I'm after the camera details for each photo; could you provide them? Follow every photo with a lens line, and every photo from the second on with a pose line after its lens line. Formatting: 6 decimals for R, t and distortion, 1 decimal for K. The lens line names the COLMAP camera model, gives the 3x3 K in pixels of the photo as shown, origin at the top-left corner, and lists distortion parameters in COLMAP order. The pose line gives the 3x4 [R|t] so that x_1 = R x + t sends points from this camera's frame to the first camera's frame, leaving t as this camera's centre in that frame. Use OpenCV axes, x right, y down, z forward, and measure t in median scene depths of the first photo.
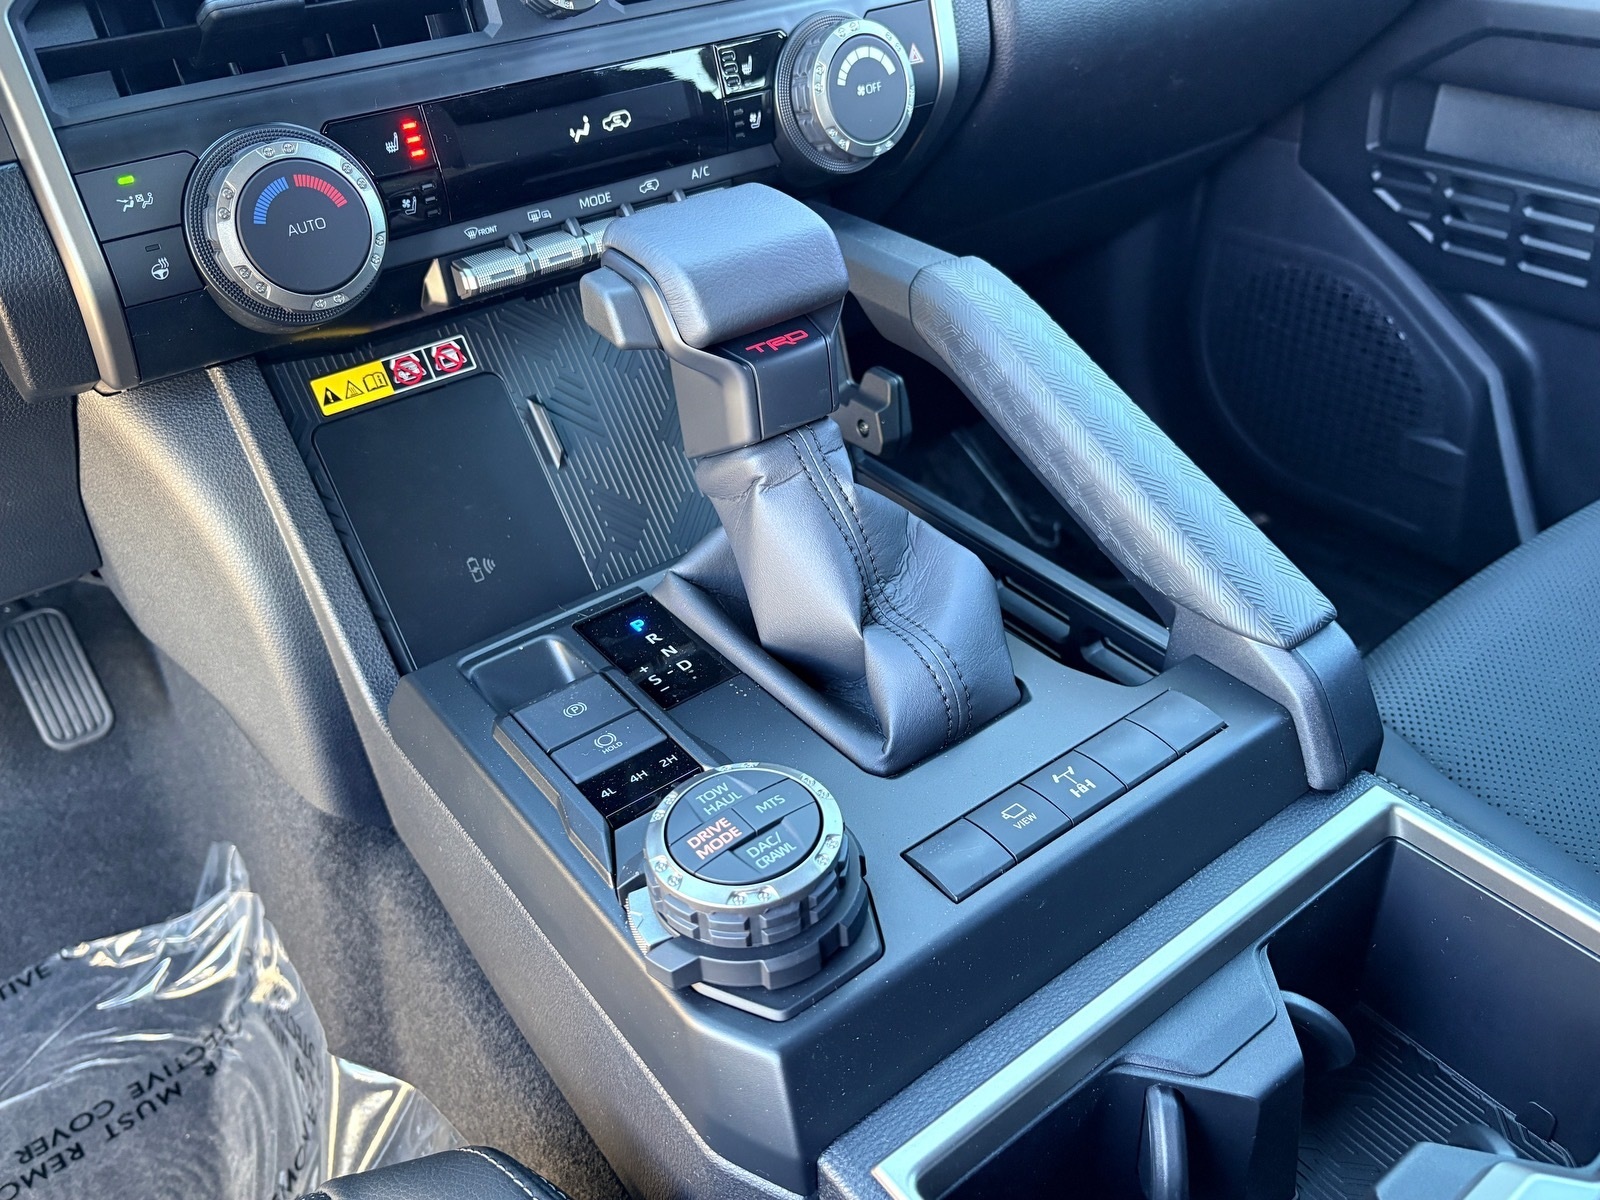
lens RADIAL K [[1255.3, 0, 798.0], [0, 1255.3, 605.5], [0, 0, 1]] dist [0.067170, -0.109536]
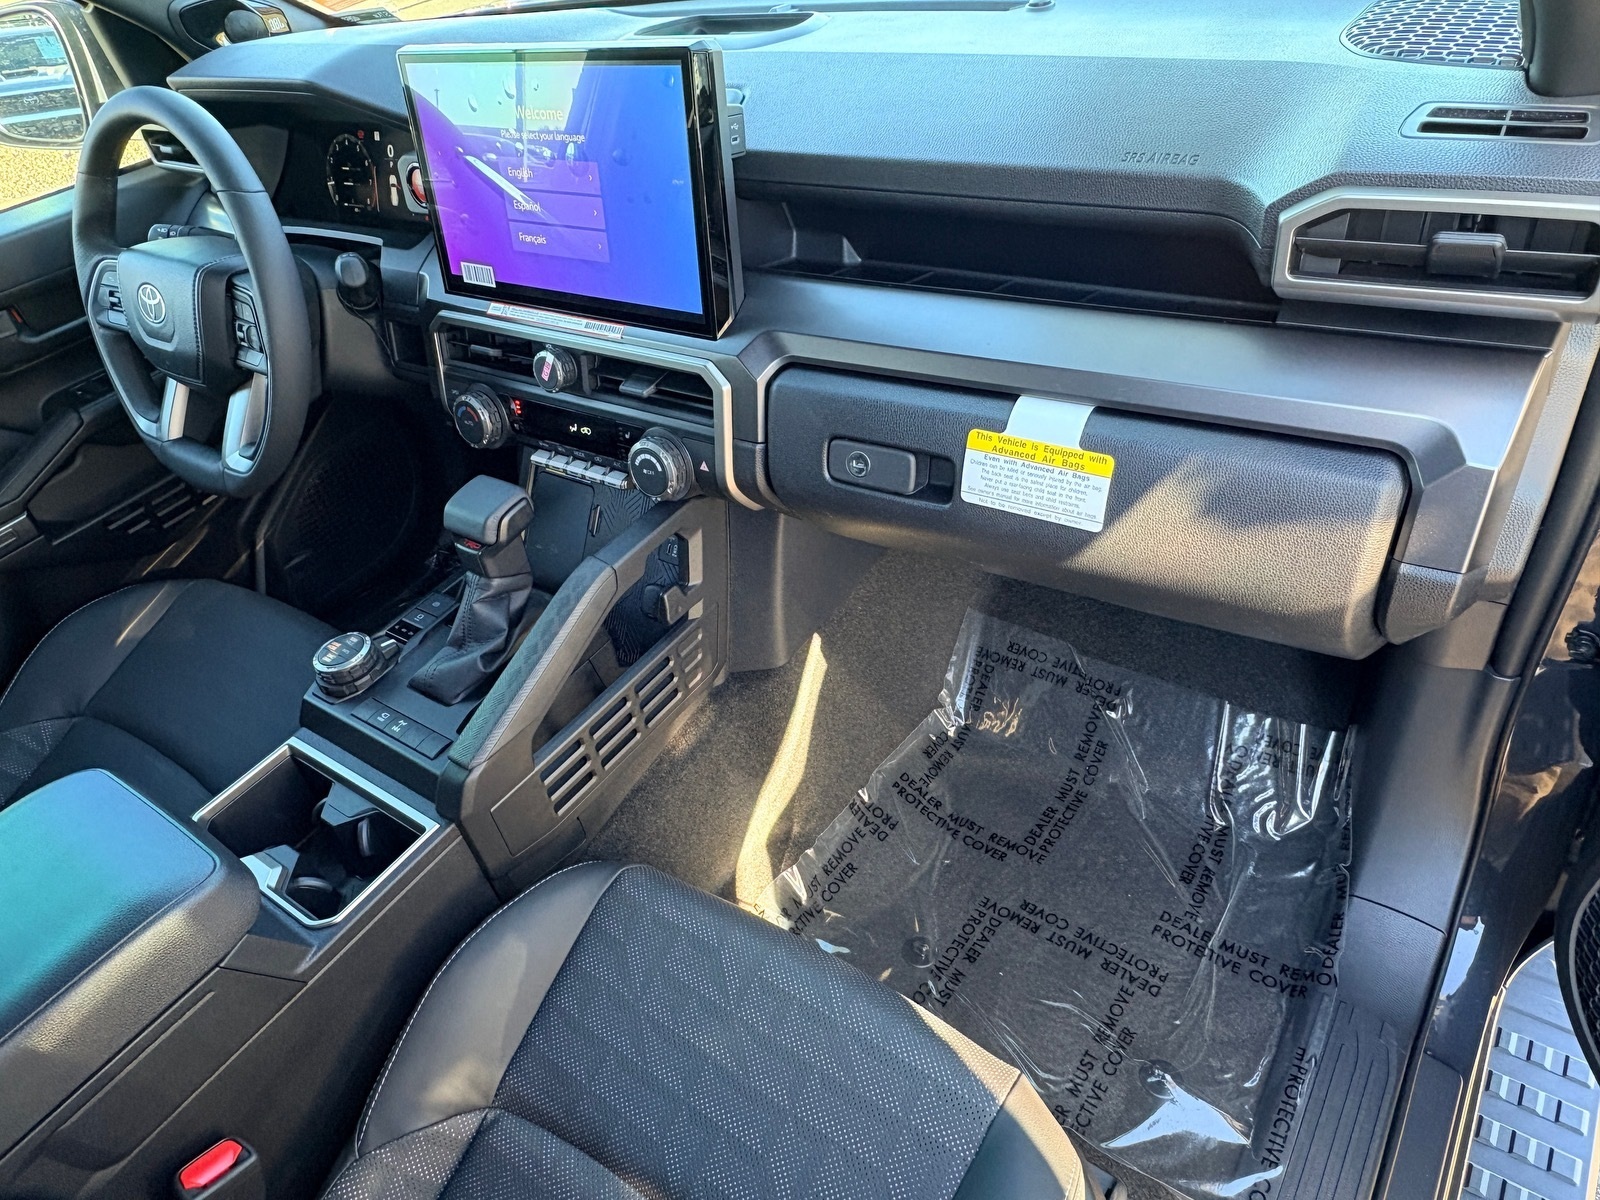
lens RADIAL K [[1028.8, 0, 791.4], [0, 1028.8, 598.9], [0, 0, 1]] dist [0.004441, 0.004061]
pose [[0.316808, 0.608403, -0.727653, 1.468565], [-0.424528, 0.776991, 0.464824, -1.122061], [0.848180, 0.161649, 0.504441, 0.386937]]
